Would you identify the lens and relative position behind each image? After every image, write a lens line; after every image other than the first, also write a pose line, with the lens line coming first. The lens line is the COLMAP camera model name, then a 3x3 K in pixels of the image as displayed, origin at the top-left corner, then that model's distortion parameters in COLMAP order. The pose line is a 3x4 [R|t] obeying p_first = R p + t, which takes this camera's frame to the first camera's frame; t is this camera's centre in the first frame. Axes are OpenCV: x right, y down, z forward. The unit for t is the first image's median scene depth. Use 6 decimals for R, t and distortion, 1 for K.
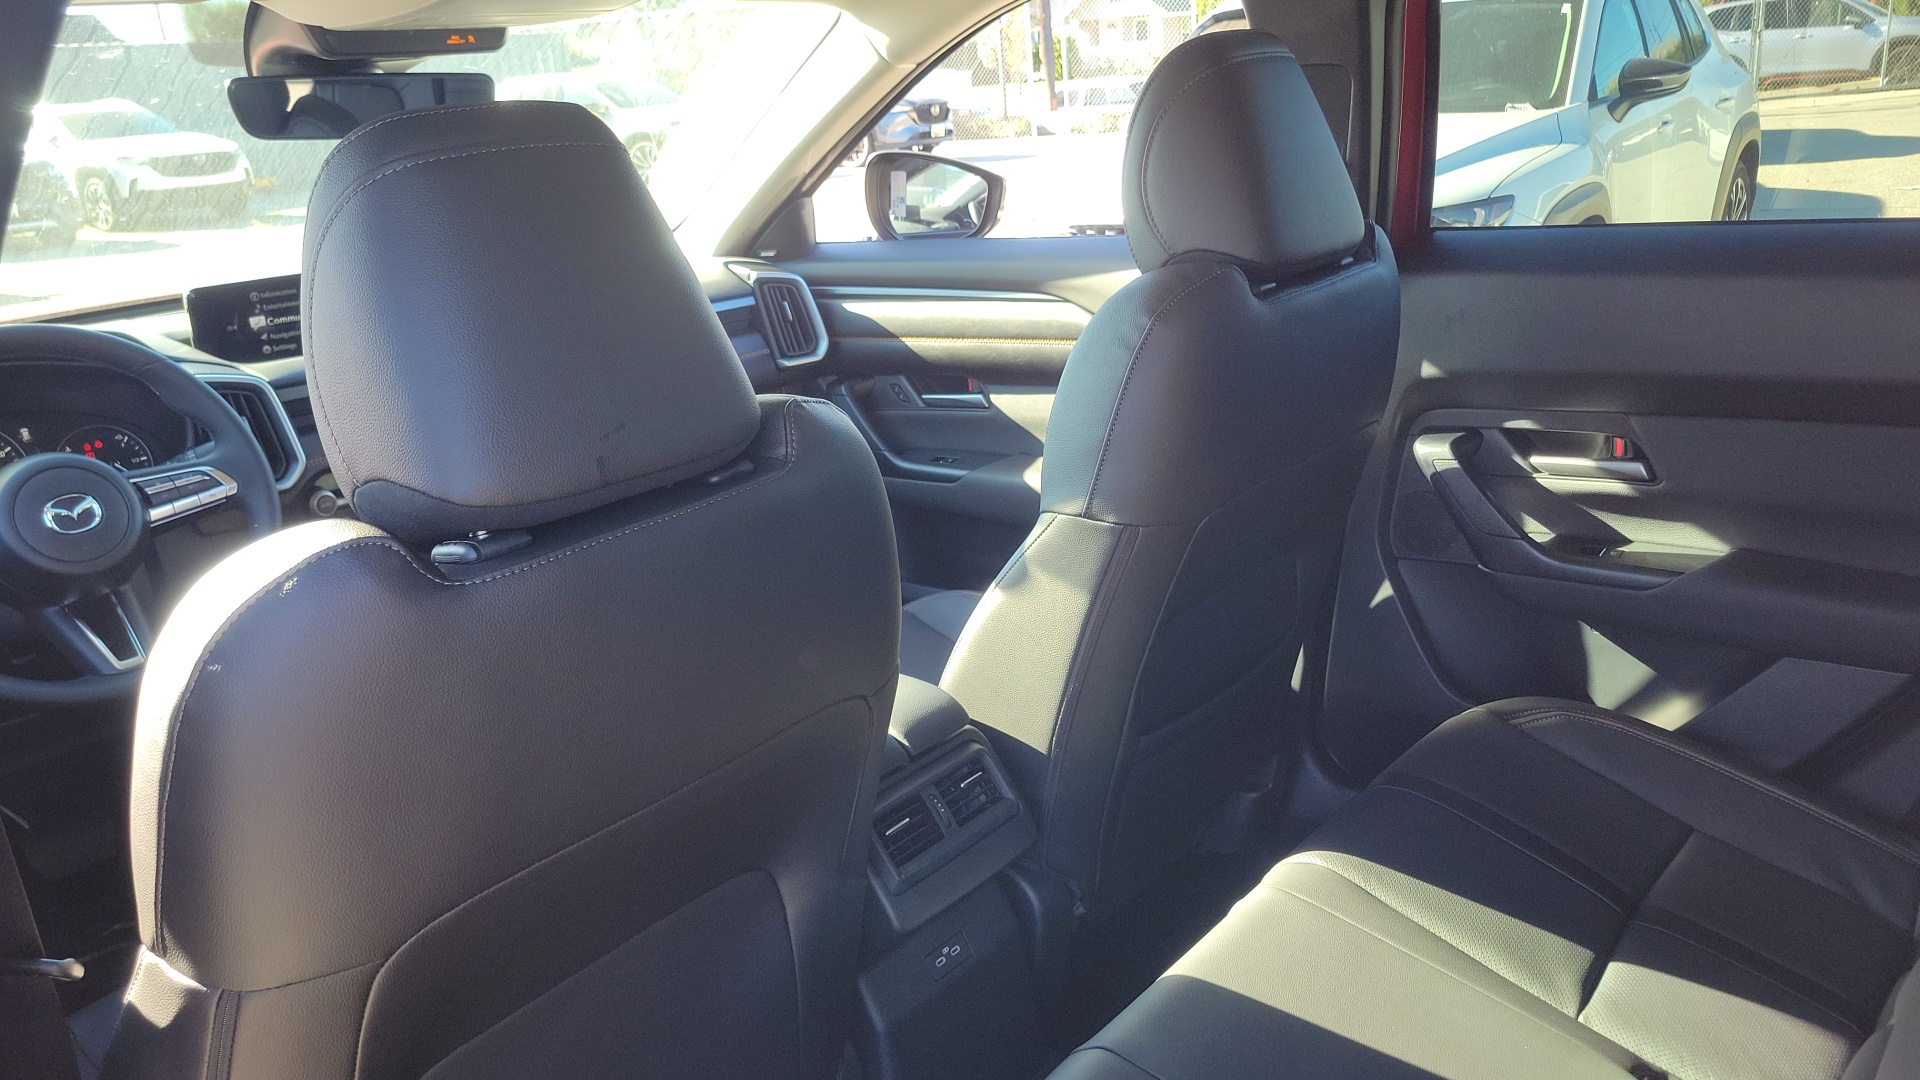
lens RADIAL K [[1434.0, 0, 1004.8], [0, 1434.0, 544.7], [0, 0, 1]] dist [0.002768, -0.005322]
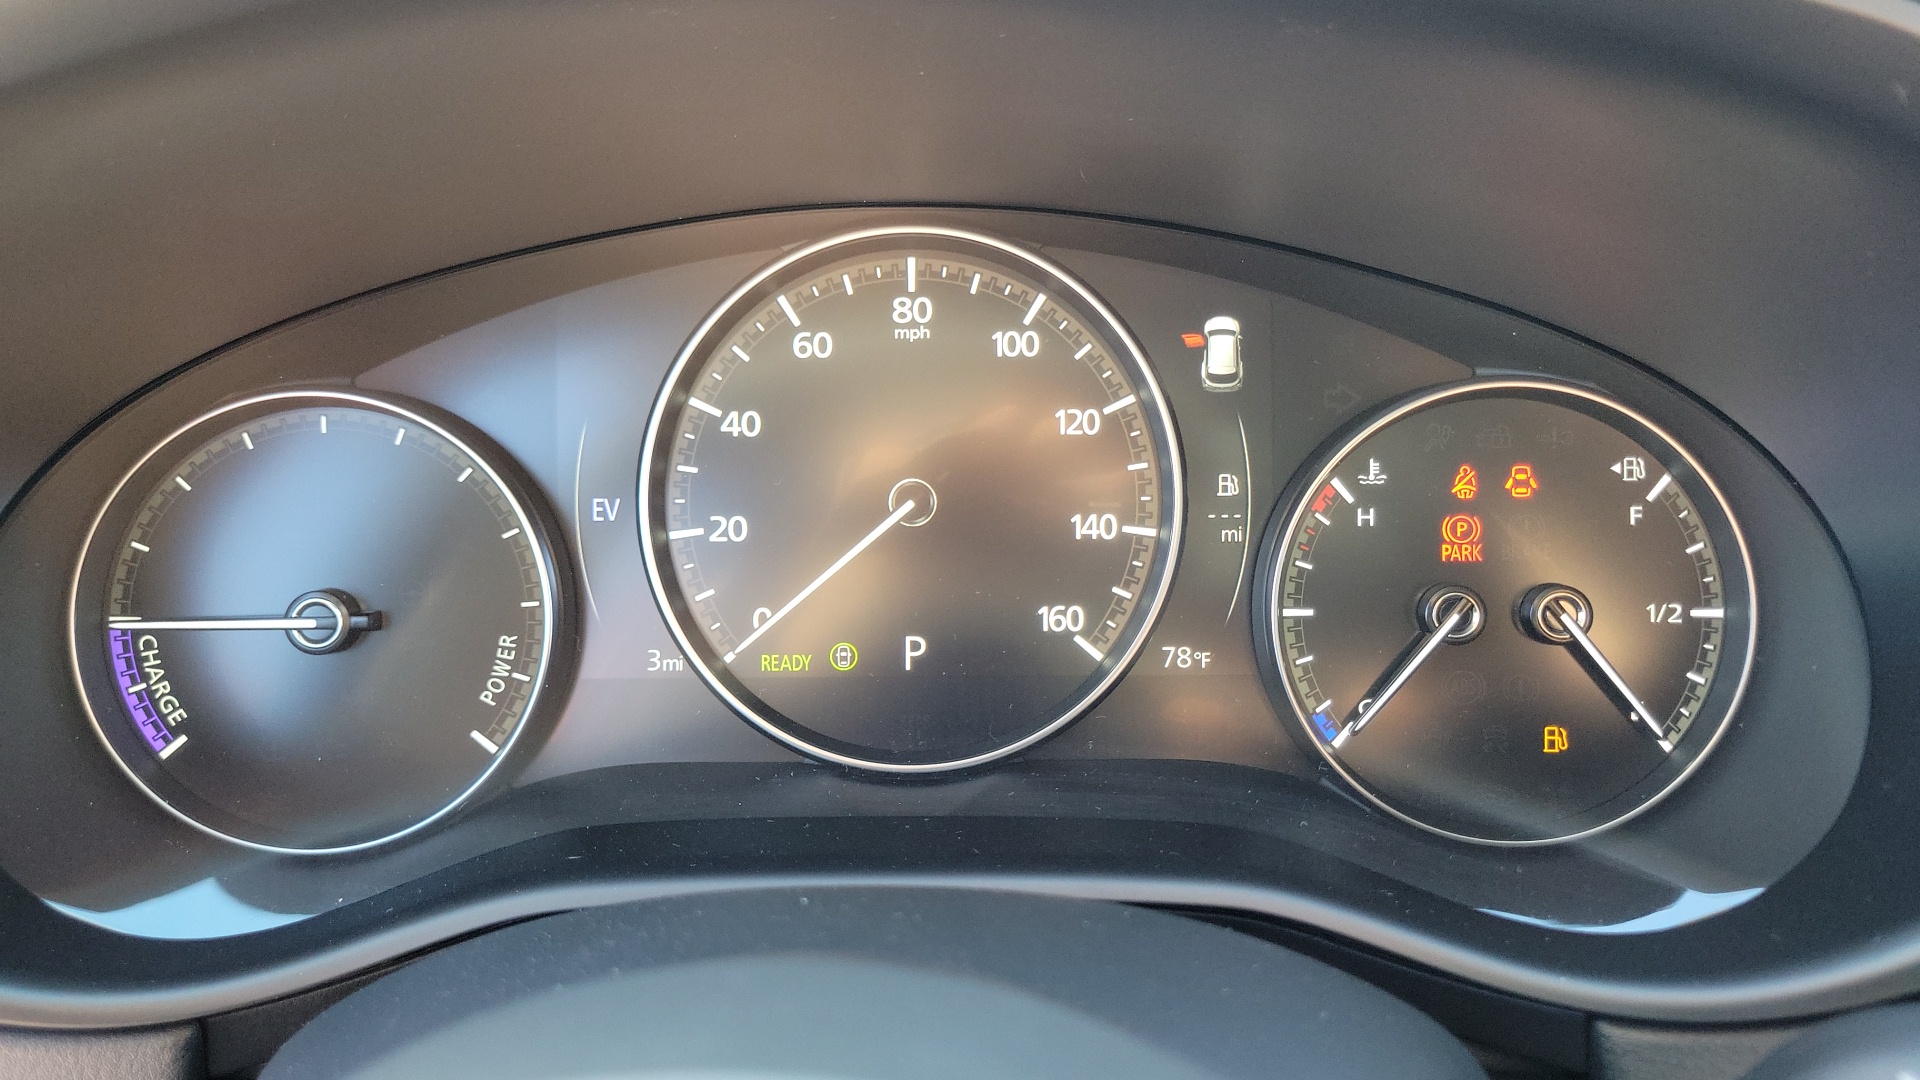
lens RADIAL K [[1477.5, 0, 951.9], [0, 1477.5, 531.9], [0, 0, 1]] dist [0.018793, -0.004041]
pose [[0.625902, 0.351633, -0.696133, -0.477217], [-0.278506, 0.934512, 0.221635, -0.075692], [0.728478, 0.055156, 0.682845, 0.717836]]
